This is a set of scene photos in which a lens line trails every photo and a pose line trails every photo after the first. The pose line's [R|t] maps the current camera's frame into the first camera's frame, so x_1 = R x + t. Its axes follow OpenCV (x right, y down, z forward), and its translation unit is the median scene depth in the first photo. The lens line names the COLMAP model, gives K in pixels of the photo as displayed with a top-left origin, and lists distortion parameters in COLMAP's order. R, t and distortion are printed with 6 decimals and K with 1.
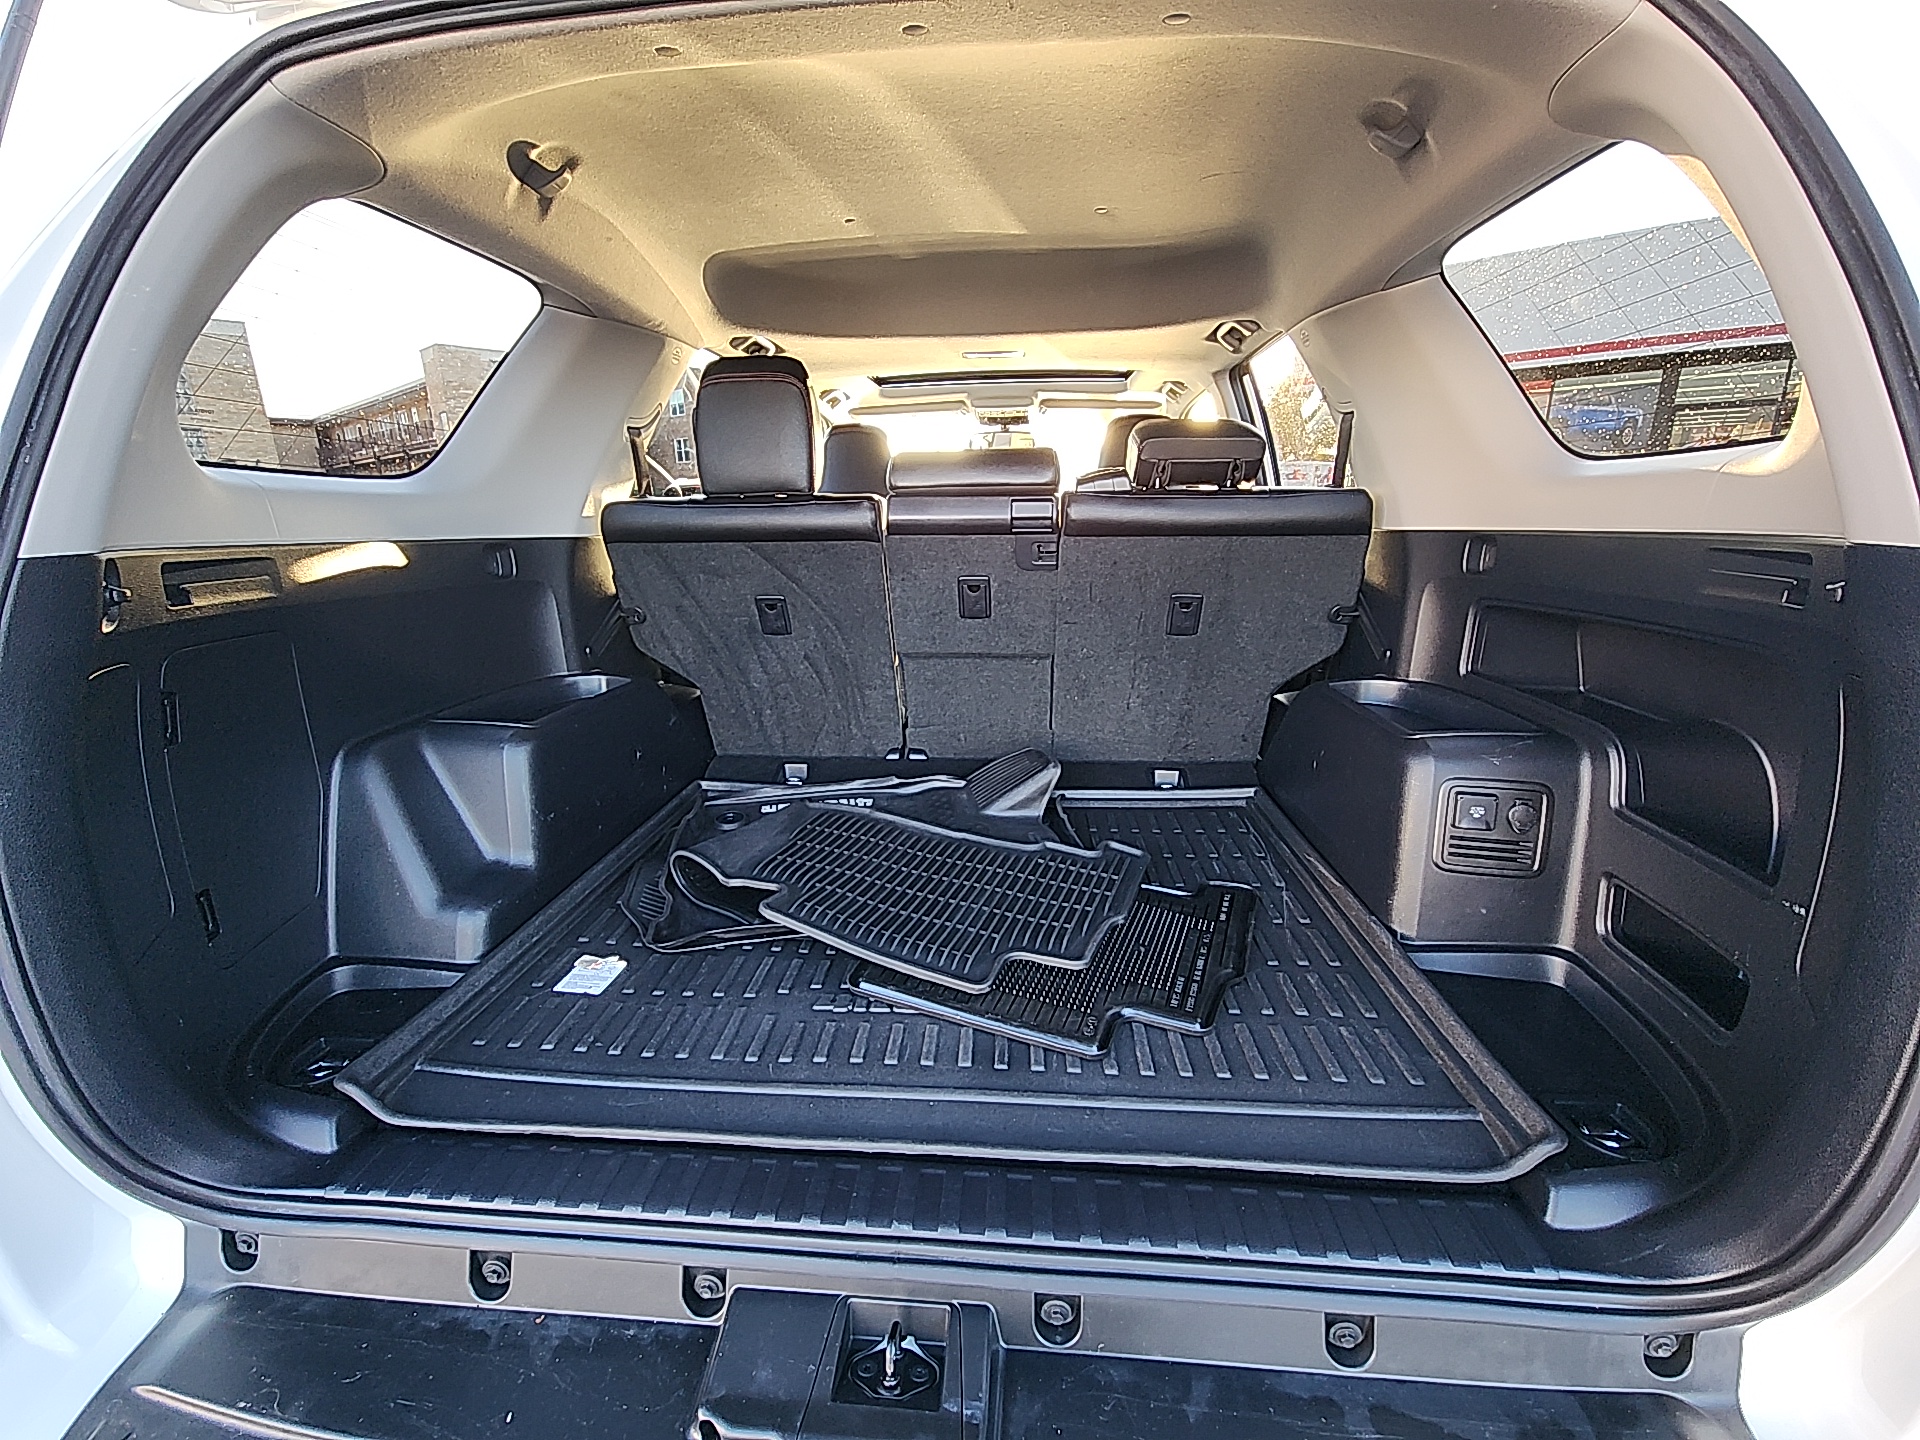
lens RADIAL K [[799.8, 0, 949.9], [0, 799.8, 746.9], [0, 0, 1]] dist [0.021656, -0.012964]
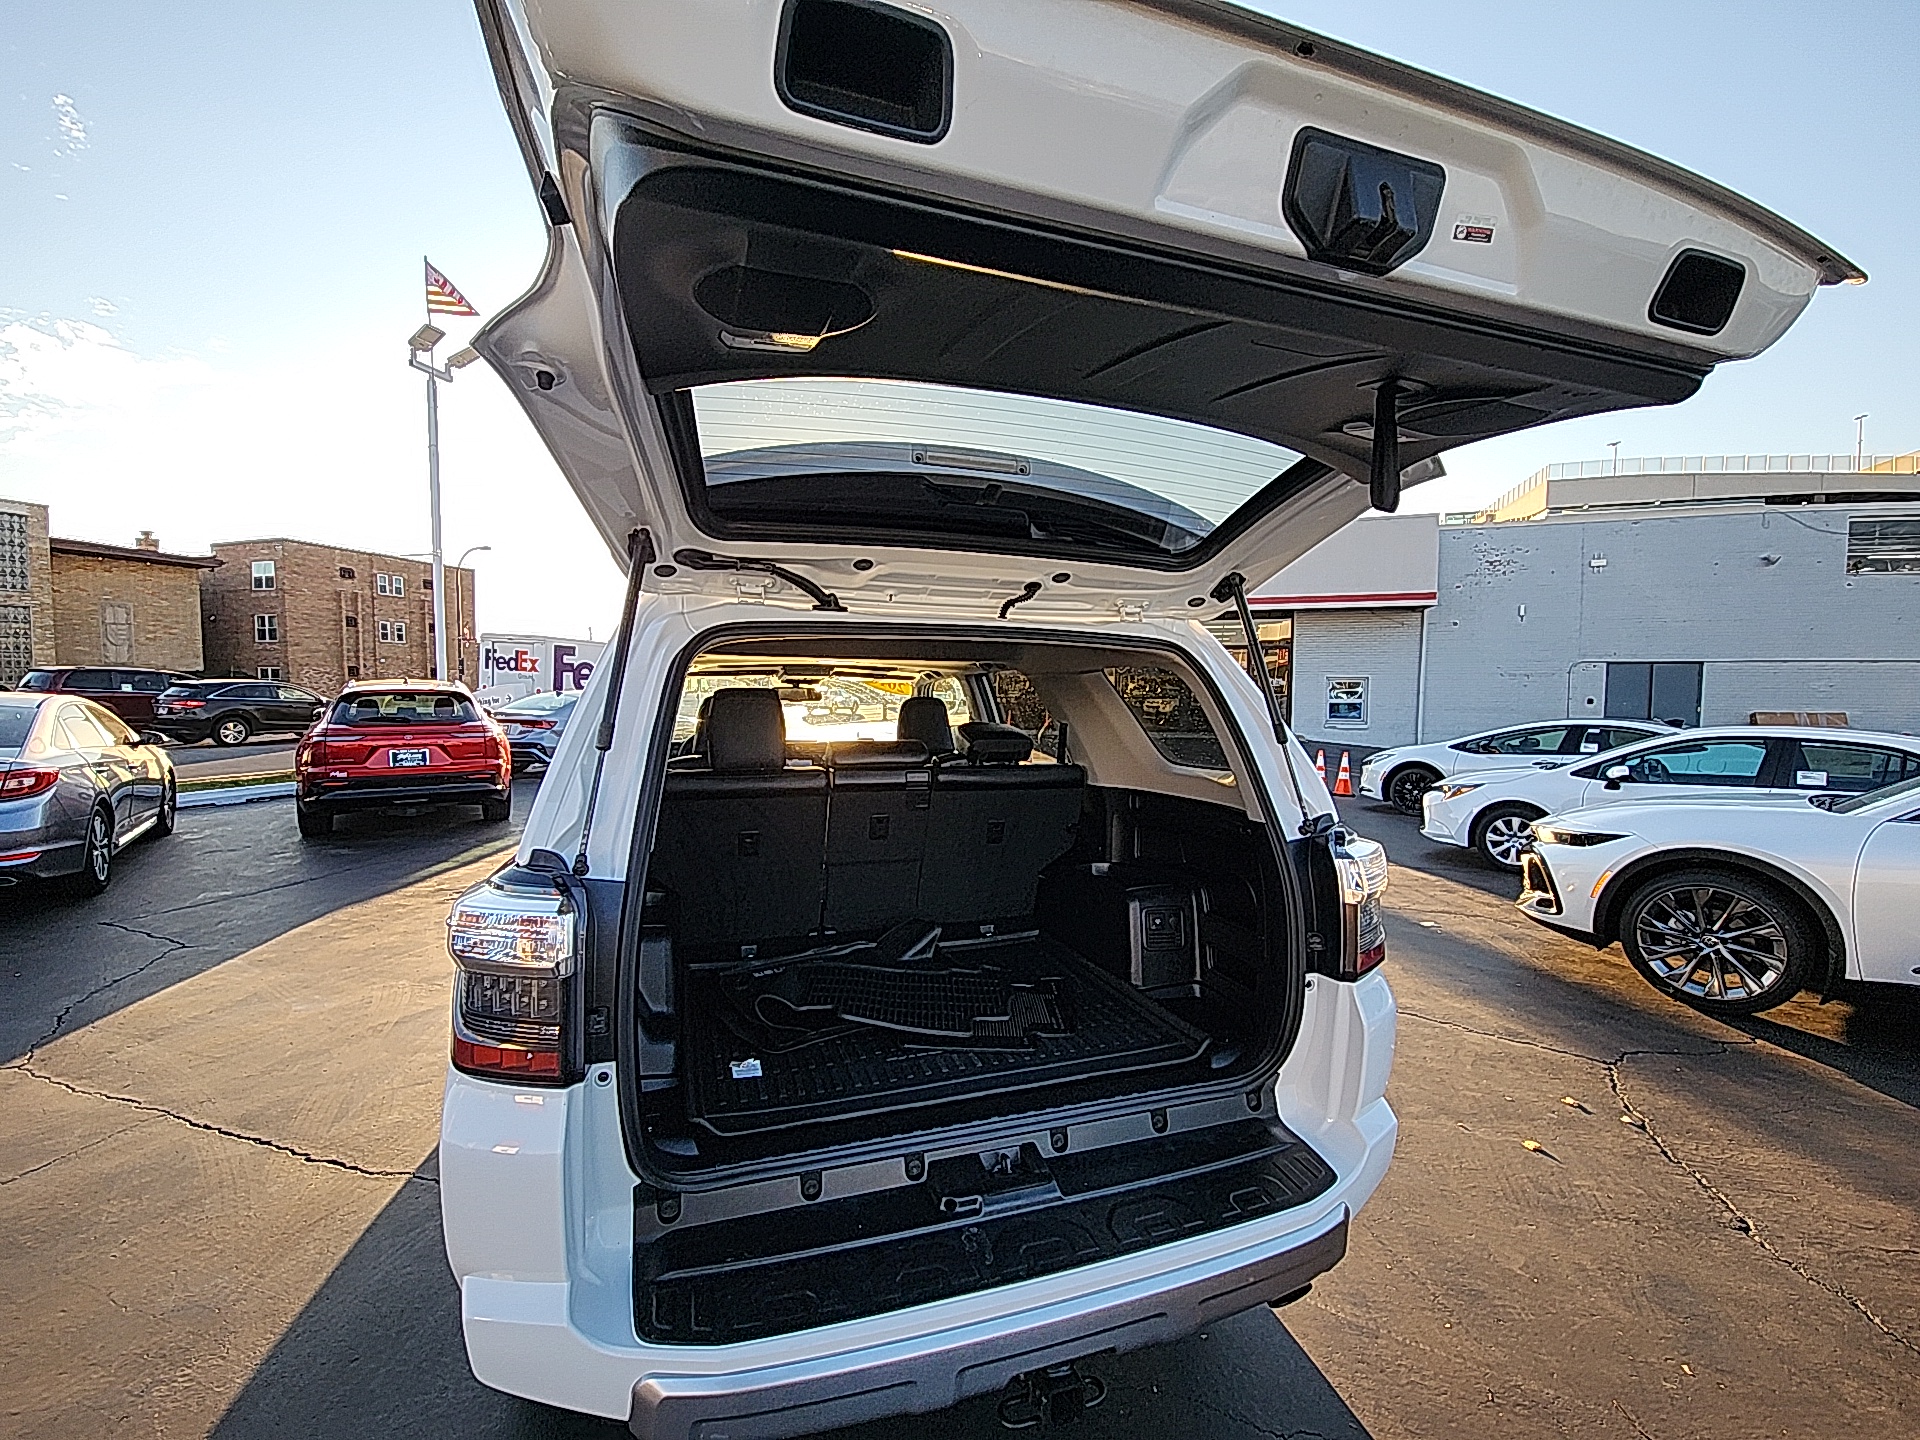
lens RADIAL K [[799.8, 0, 949.9], [0, 799.8, 746.9], [0, 0, 1]] dist [0.021656, -0.012964]
pose [[0.918666, -0.006174, 0.394988, -0.590210], [0.096740, 0.972949, -0.209790, 0.015052], [-0.383007, 0.230938, 0.894412, -0.694020]]
